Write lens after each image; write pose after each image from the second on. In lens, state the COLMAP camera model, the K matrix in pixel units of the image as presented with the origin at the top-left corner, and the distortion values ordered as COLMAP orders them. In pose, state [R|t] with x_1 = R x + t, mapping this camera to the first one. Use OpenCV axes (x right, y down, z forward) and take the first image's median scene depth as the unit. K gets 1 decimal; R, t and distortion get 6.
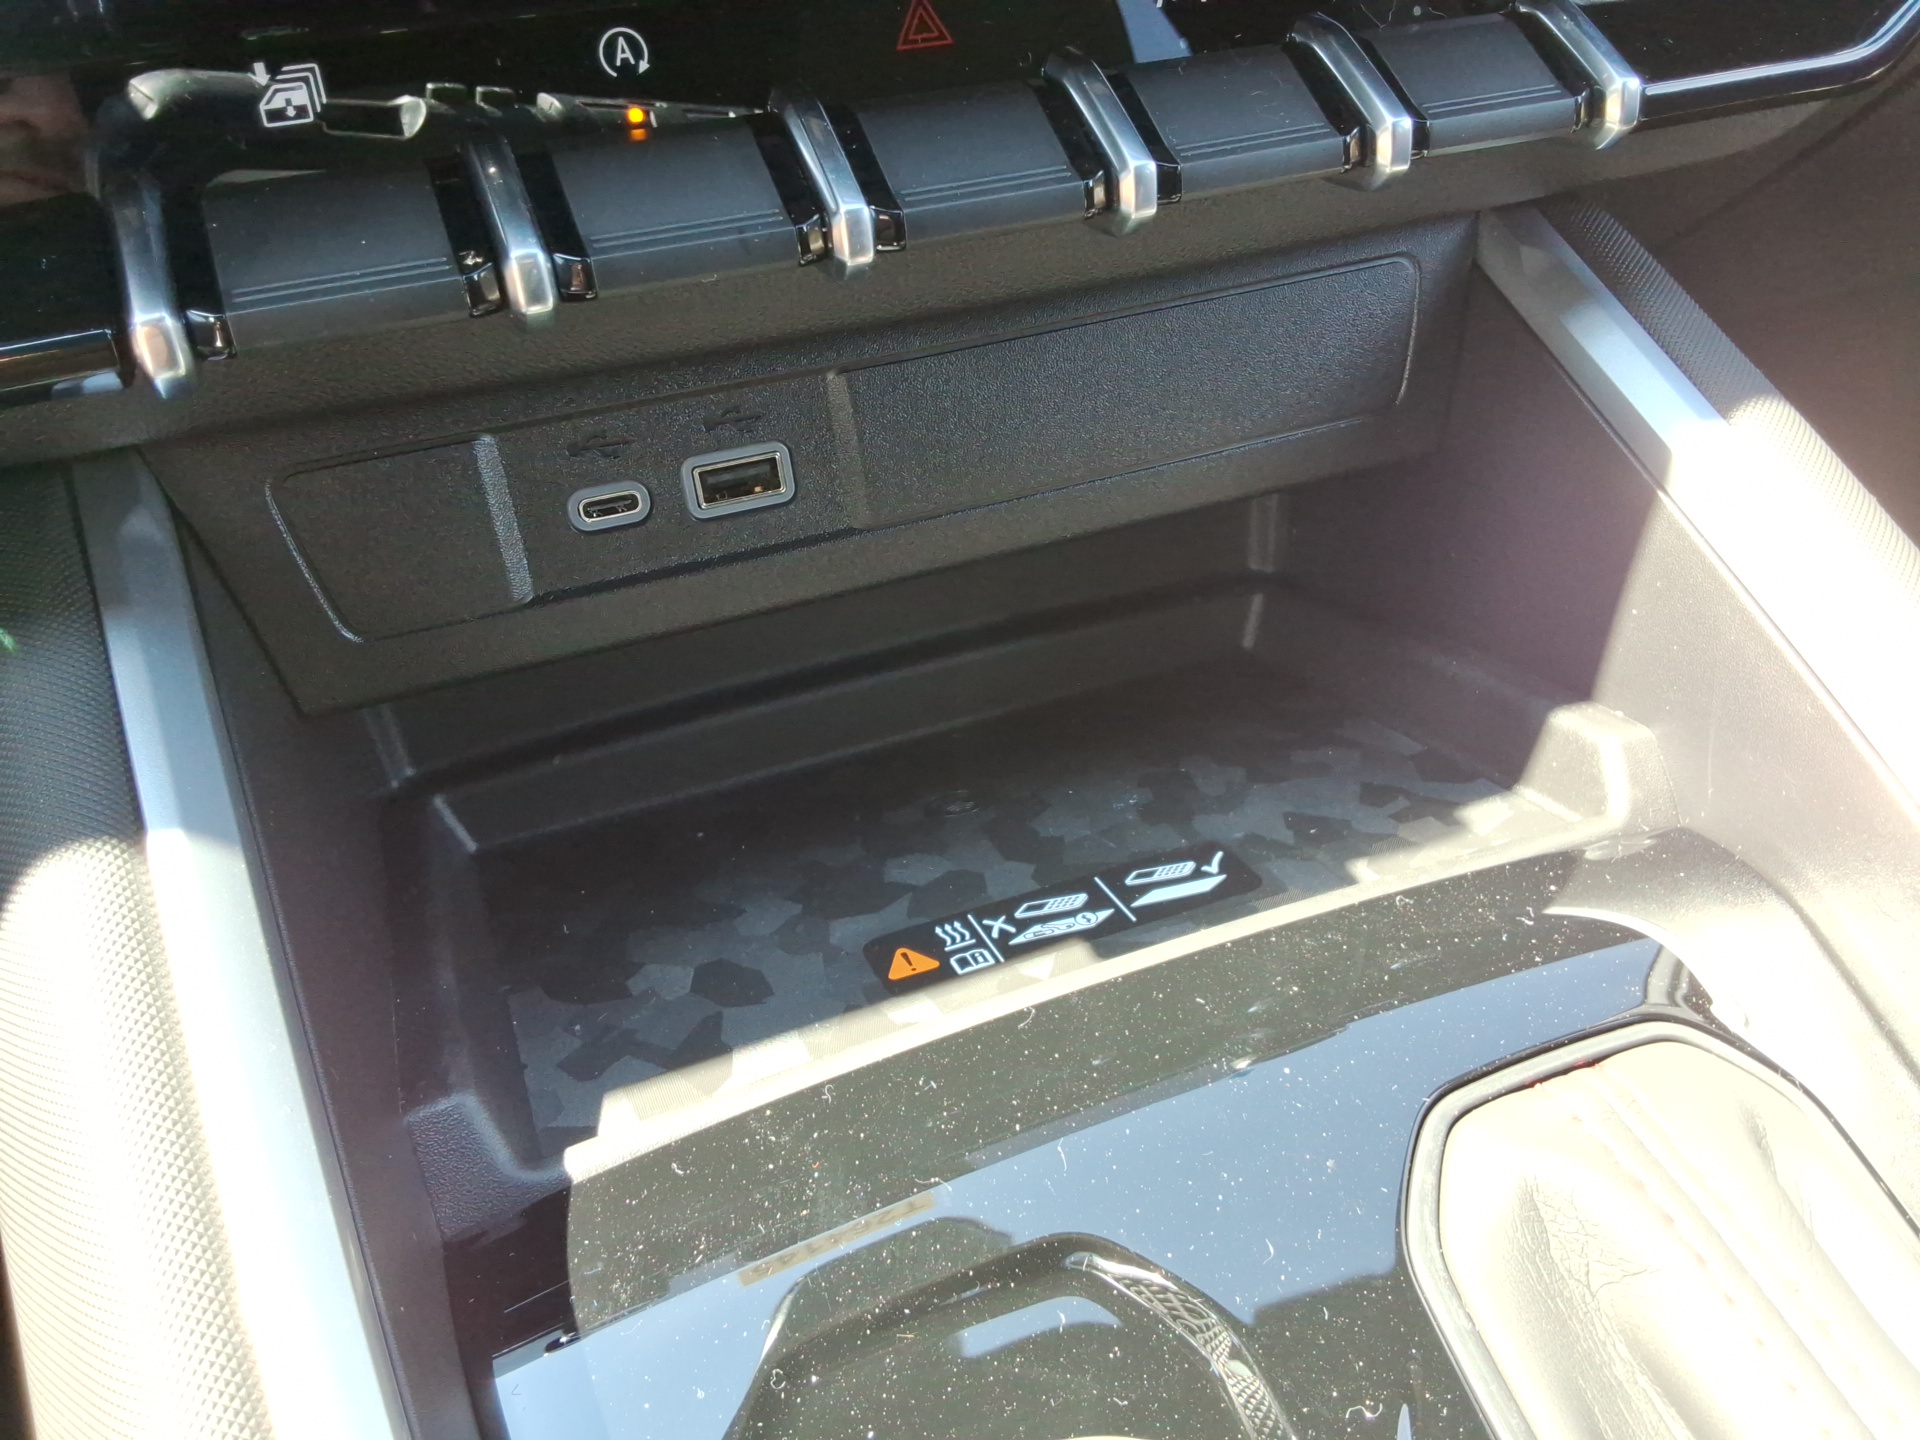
lens RADIAL K [[1562.4, 0, 980.3], [0, 1562.4, 705.5], [0, 0, 1]] dist [0.131472, -0.254082]
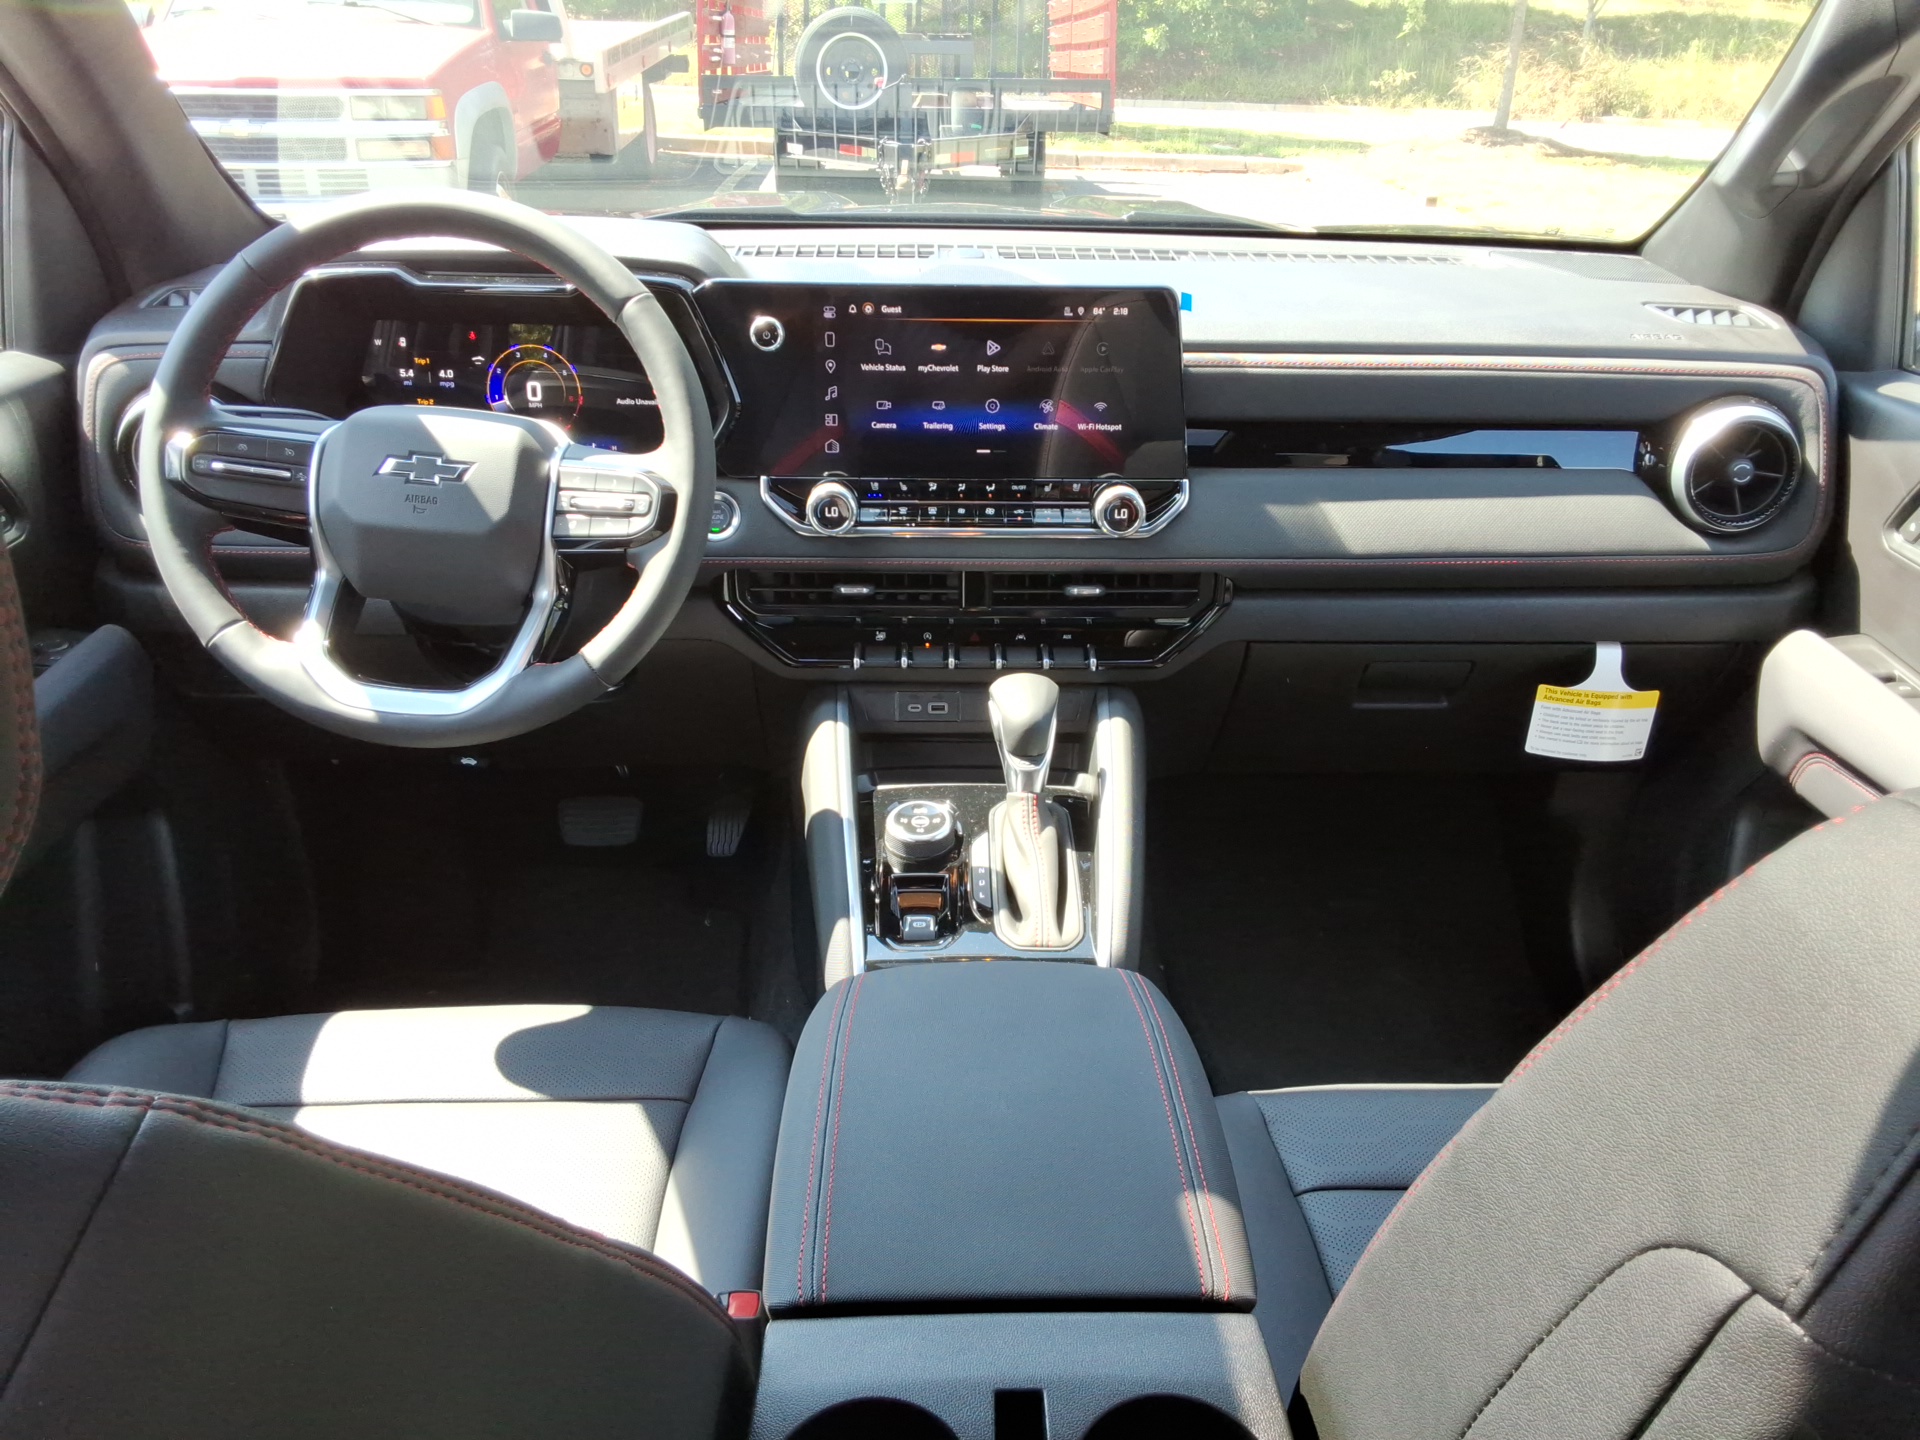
lens RADIAL K [[1546.9, 0, 981.4], [0, 1546.9, 721.4], [0, 0, 1]] dist [0.088402, -0.170278]
pose [[0.933331, 0.122084, -0.337623, 1.914176], [-0.234728, 0.919075, -0.316550, 1.658277], [0.271655, 0.374695, 0.886457, -3.939173]]
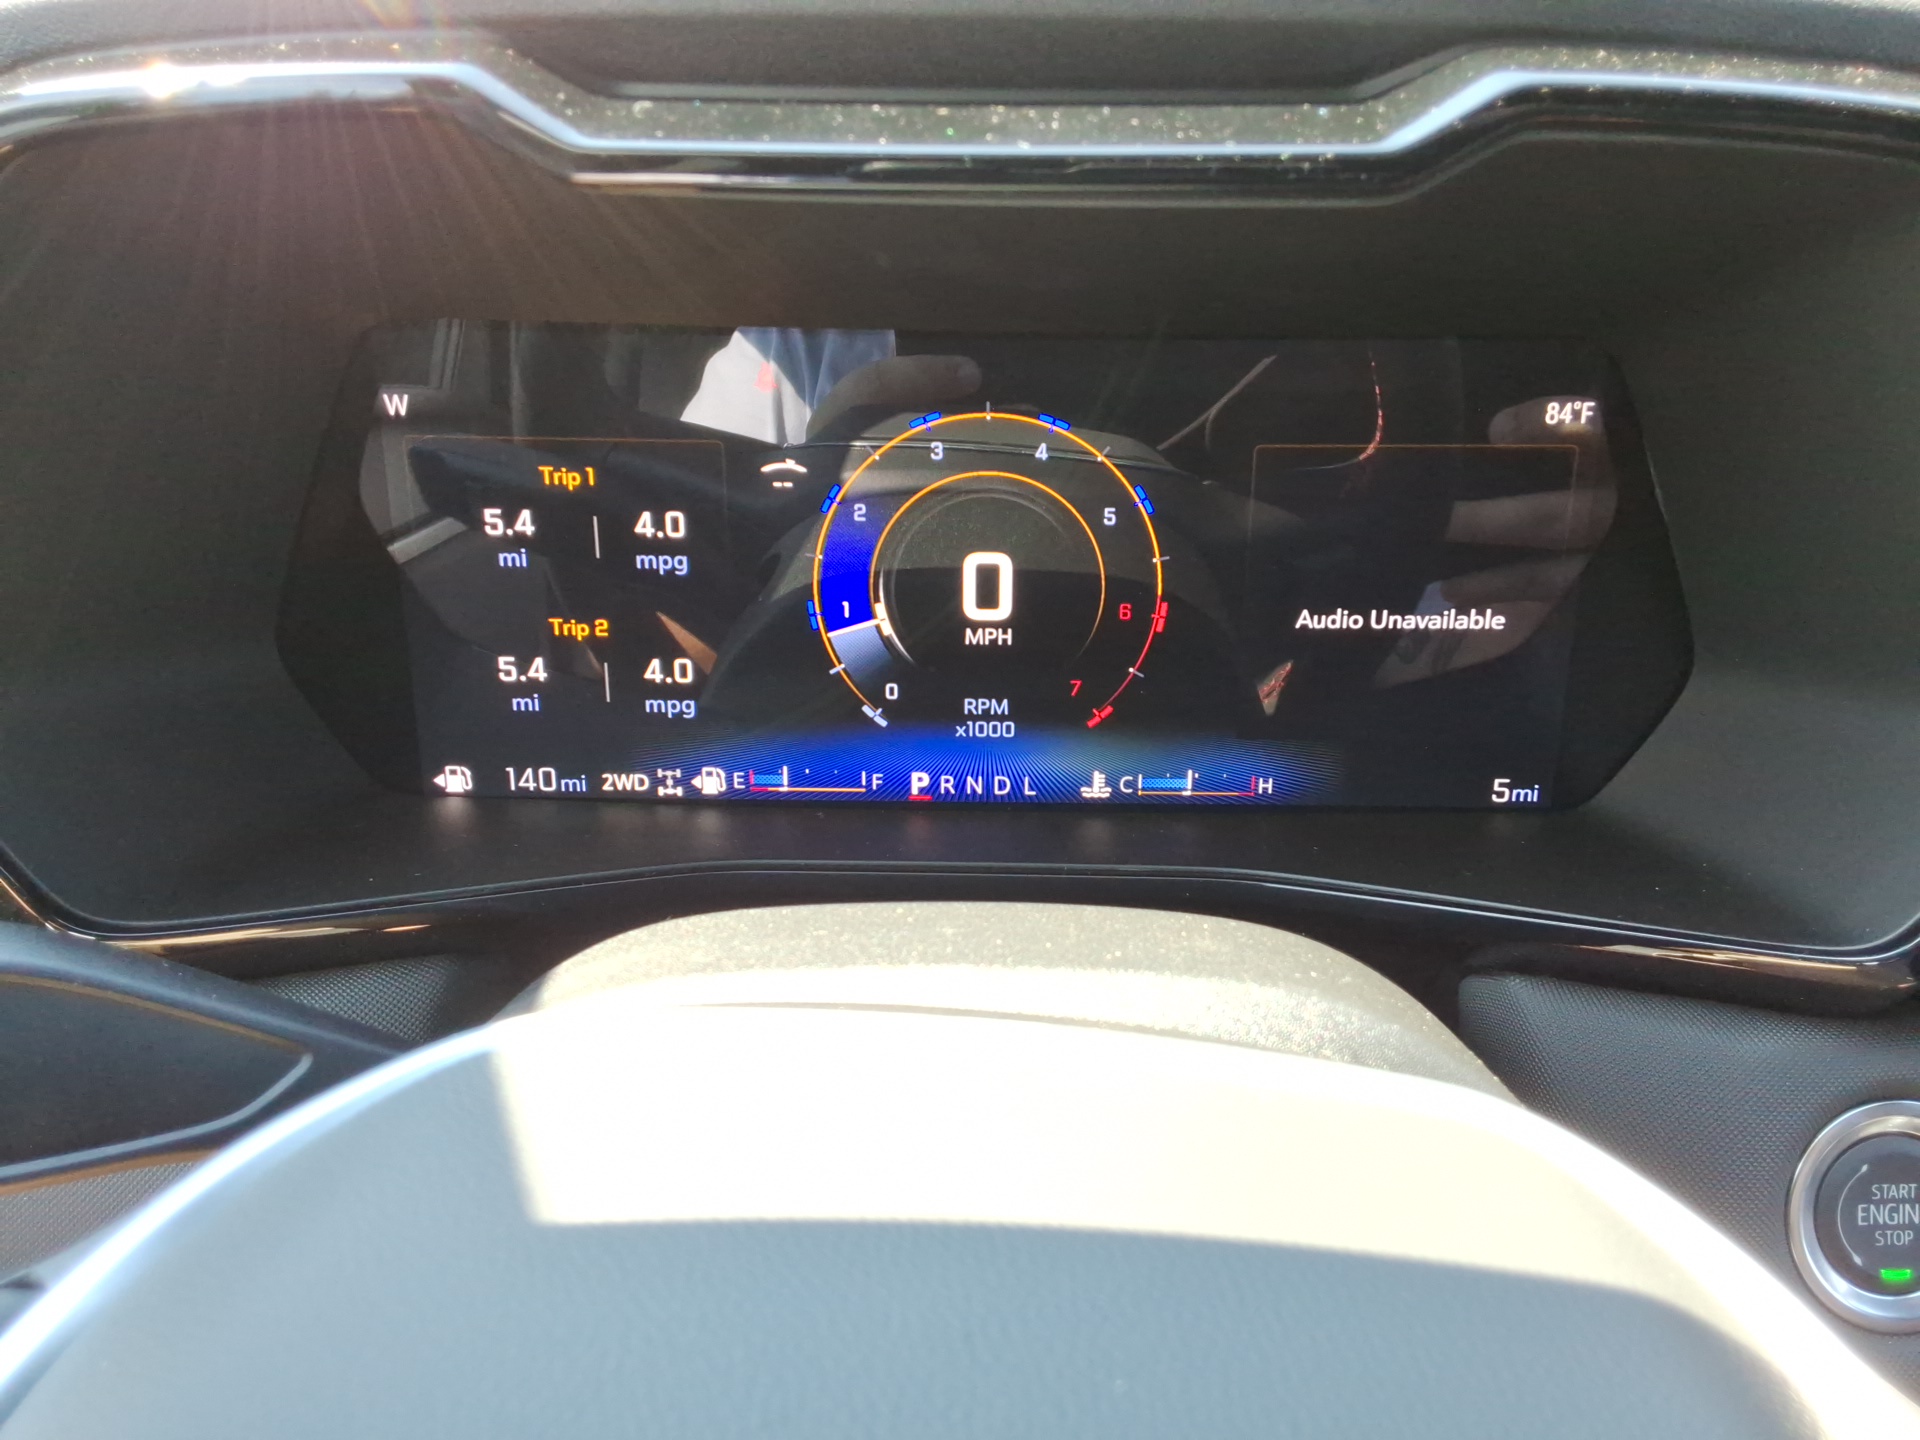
lens RADIAL K [[1550.2, 0, 971.9], [0, 1550.2, 697.8], [0, 0, 1]] dist [0.103376, -0.162088]
pose [[0.914322, 0.133616, -0.382312, -1.096749], [-0.254805, 0.923542, -0.286608, -0.331571], [0.314786, 0.359467, 0.878461, -1.069075]]
